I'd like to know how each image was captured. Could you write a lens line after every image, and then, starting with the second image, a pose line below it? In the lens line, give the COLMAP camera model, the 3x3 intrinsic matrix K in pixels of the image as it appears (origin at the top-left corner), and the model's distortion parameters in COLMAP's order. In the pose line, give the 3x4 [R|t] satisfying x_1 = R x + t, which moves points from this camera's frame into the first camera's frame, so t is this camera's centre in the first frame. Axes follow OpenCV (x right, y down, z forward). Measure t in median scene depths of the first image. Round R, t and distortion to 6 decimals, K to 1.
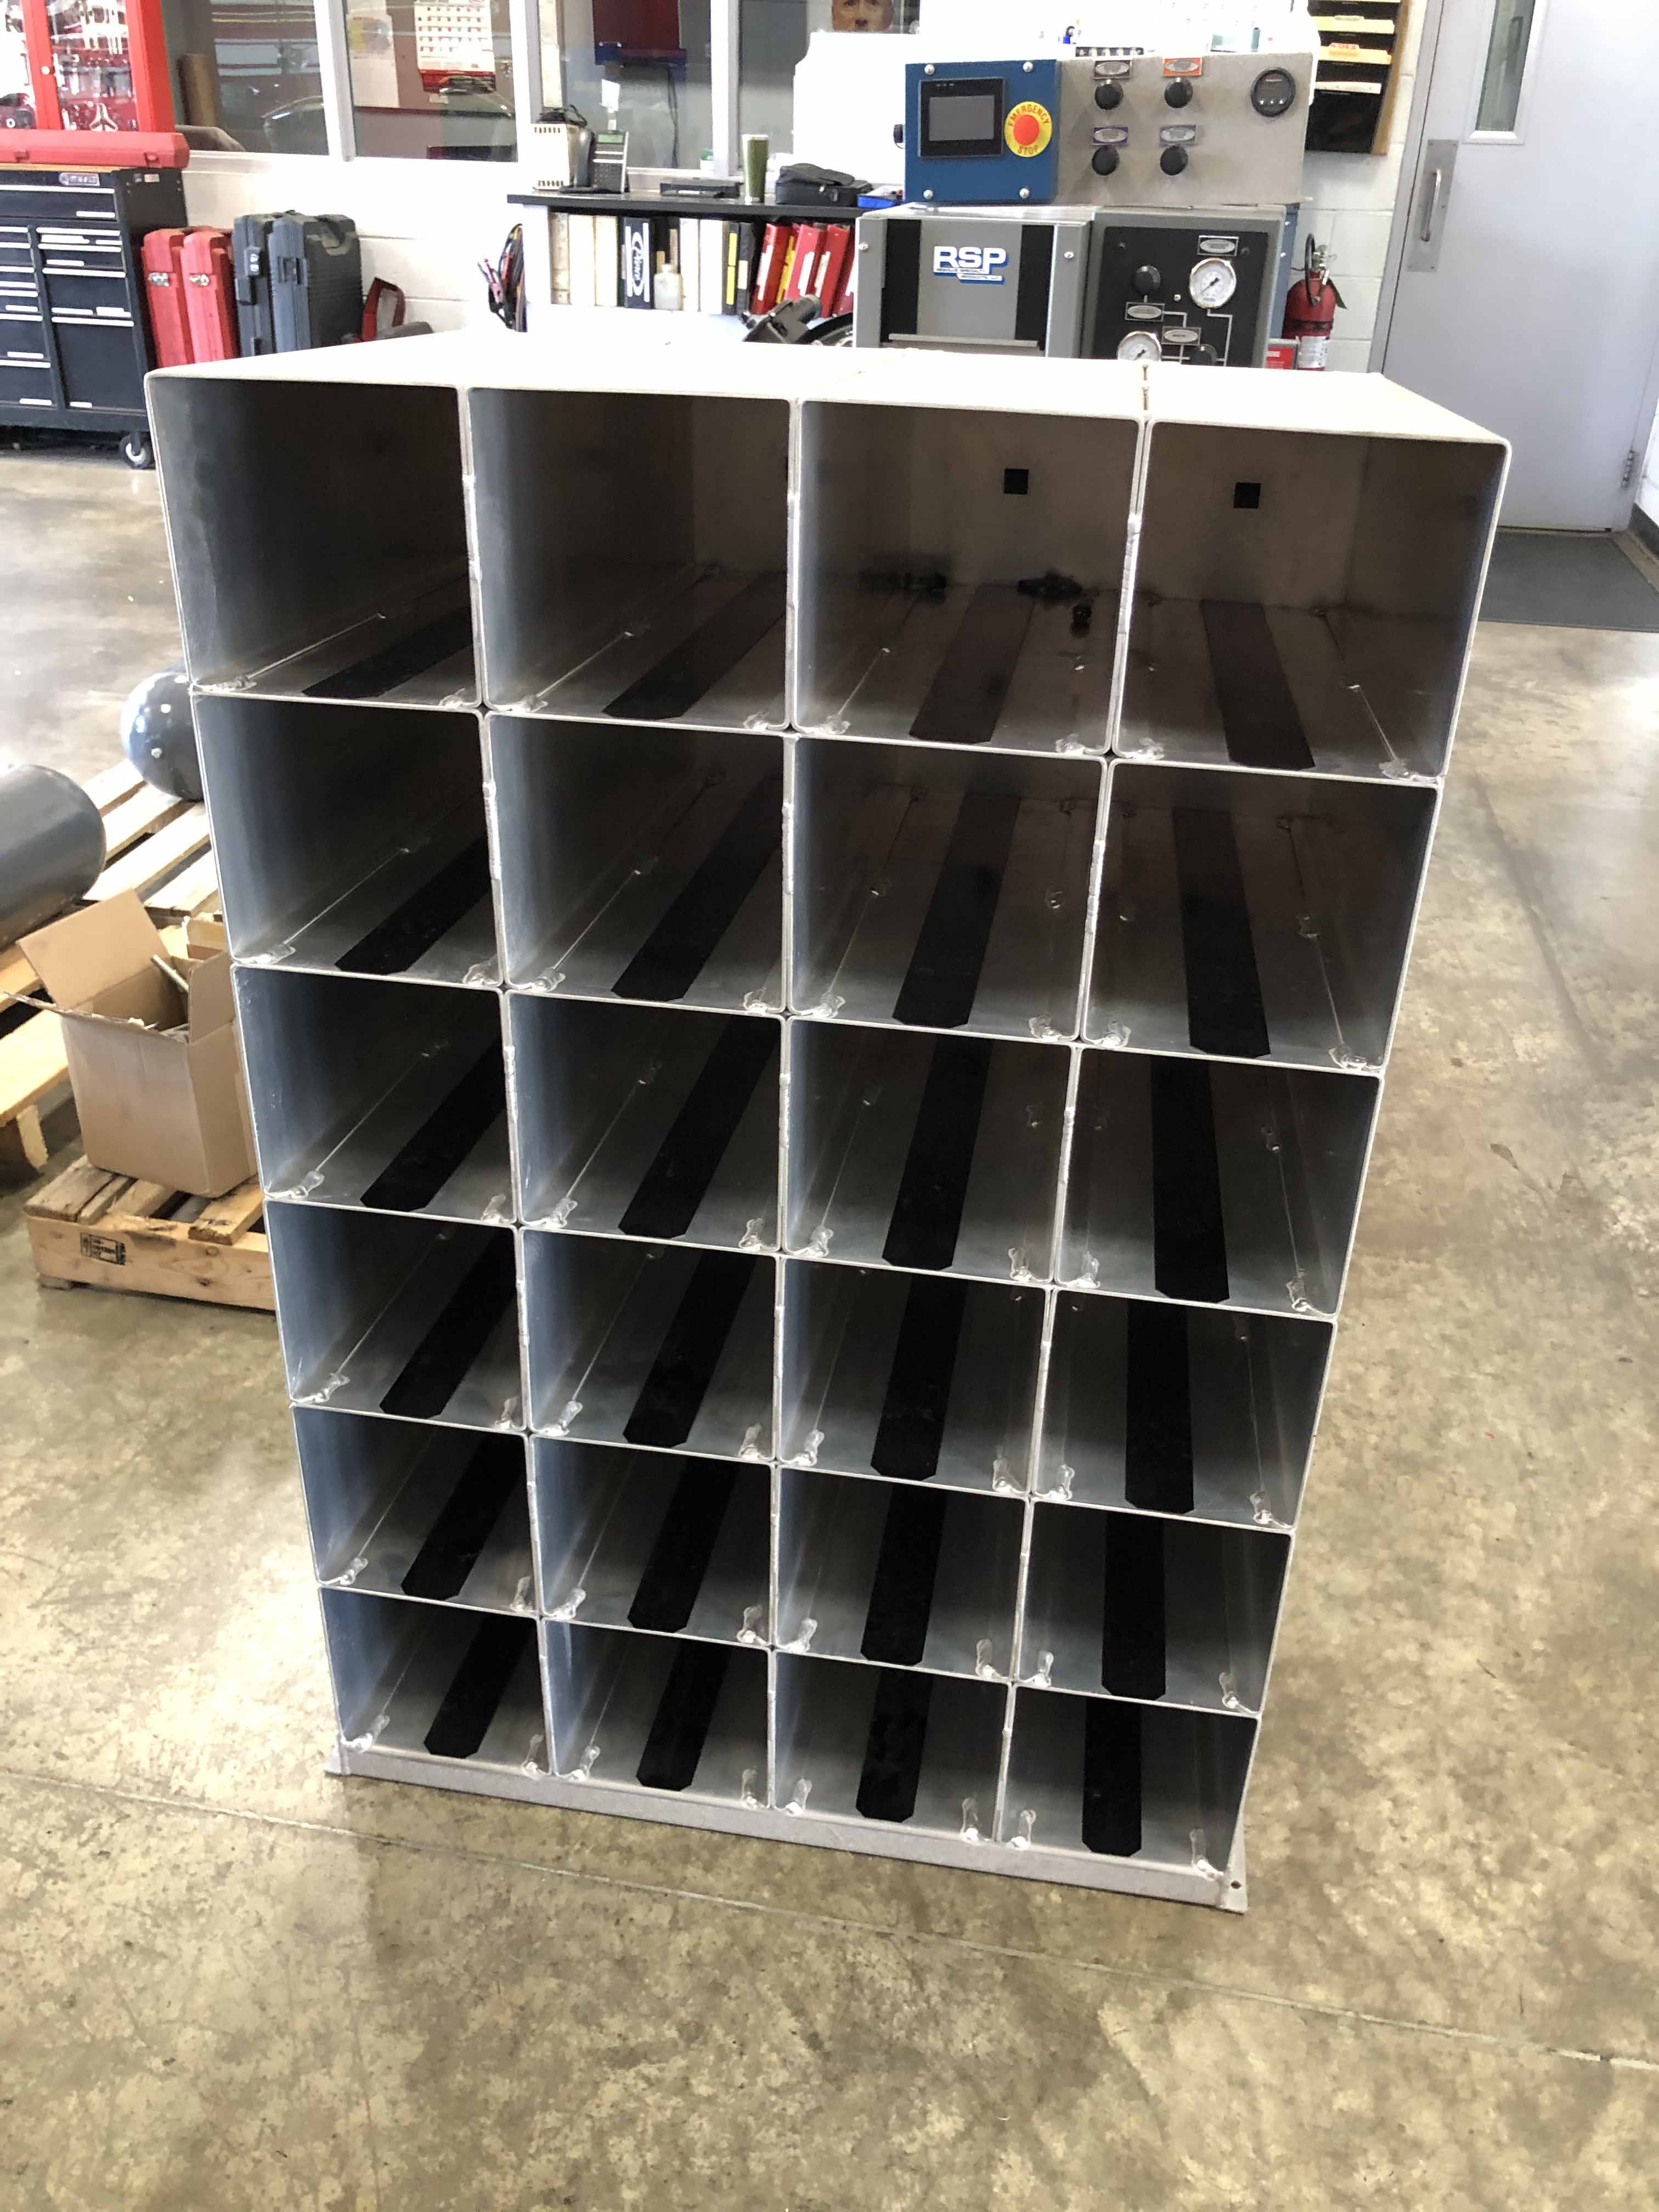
lens RADIAL K [[1730.2, 0, 829.5], [0, 1730.2, 1106.0], [0, 0, 1]] dist [0.101069, -0.124116]
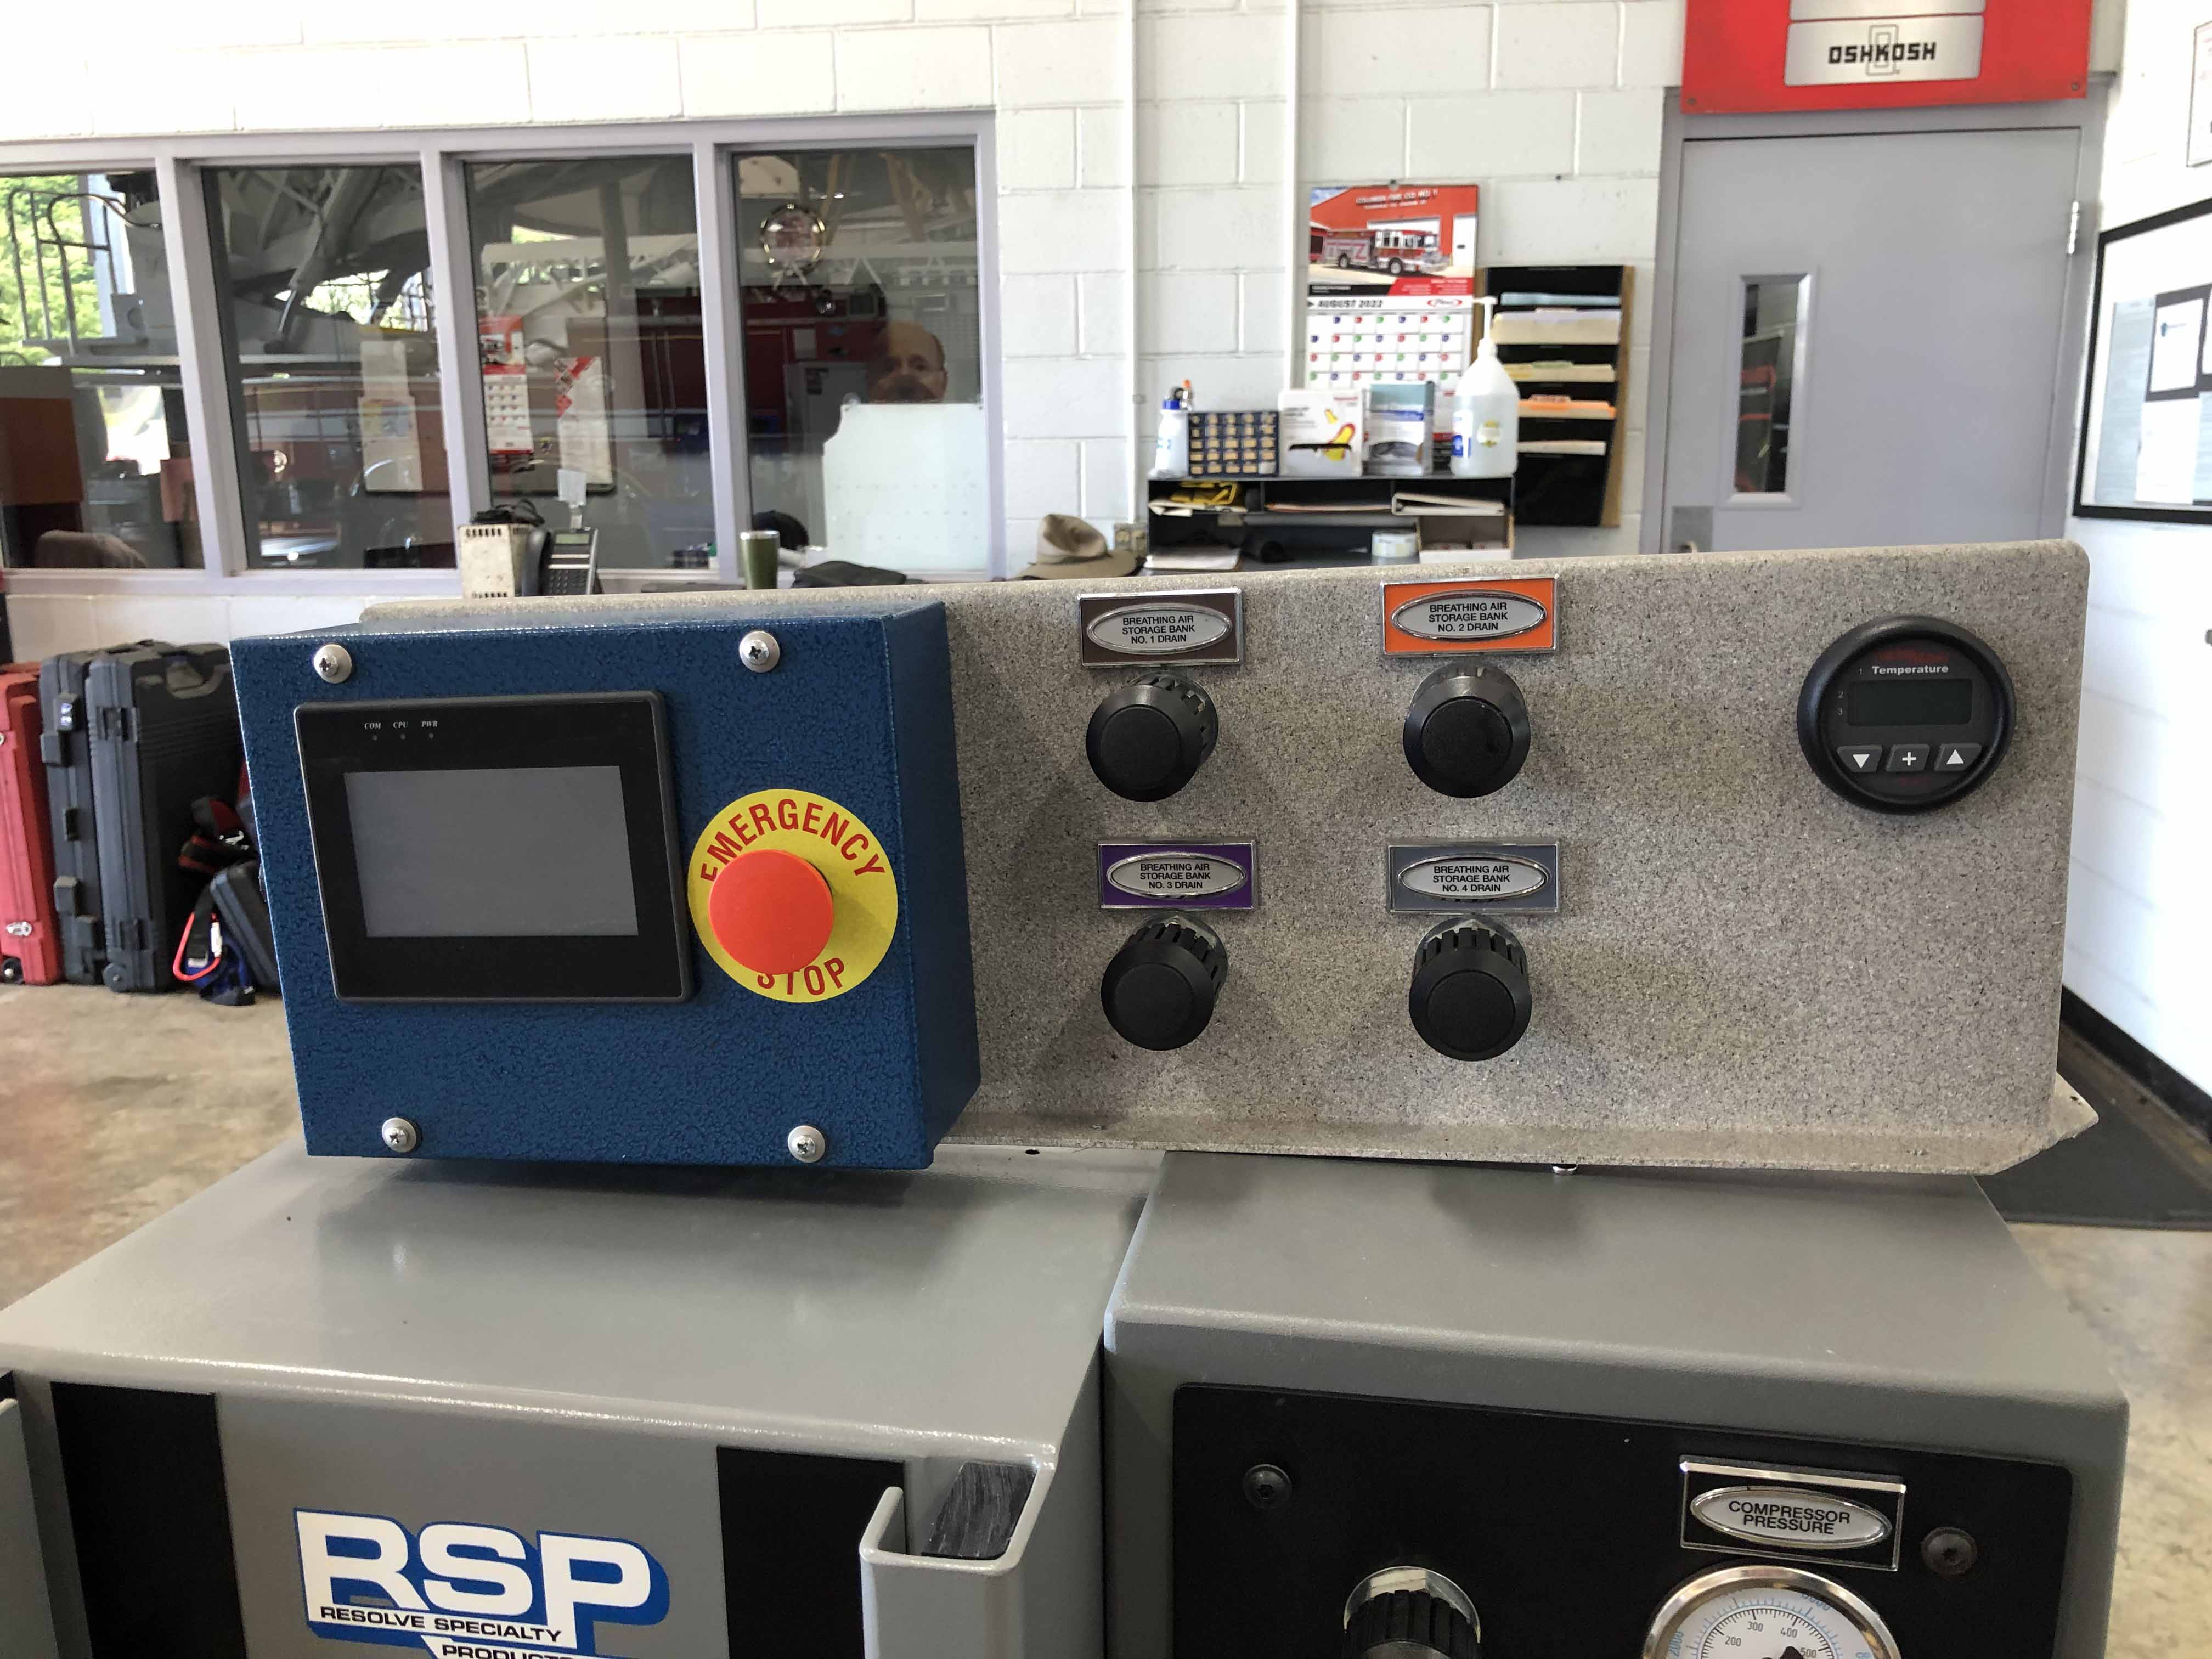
lens RADIAL K [[1786.3, 0, 1106.0], [0, 1786.3, 829.5], [0, 0, 1]] dist [-0.001795, 0.001803]
pose [[0.997760, -0.045318, 0.049199, 0.062588], [0.057898, 0.953450, -0.295939, -0.220147], [-0.033497, 0.298125, 0.953939, 0.350459]]
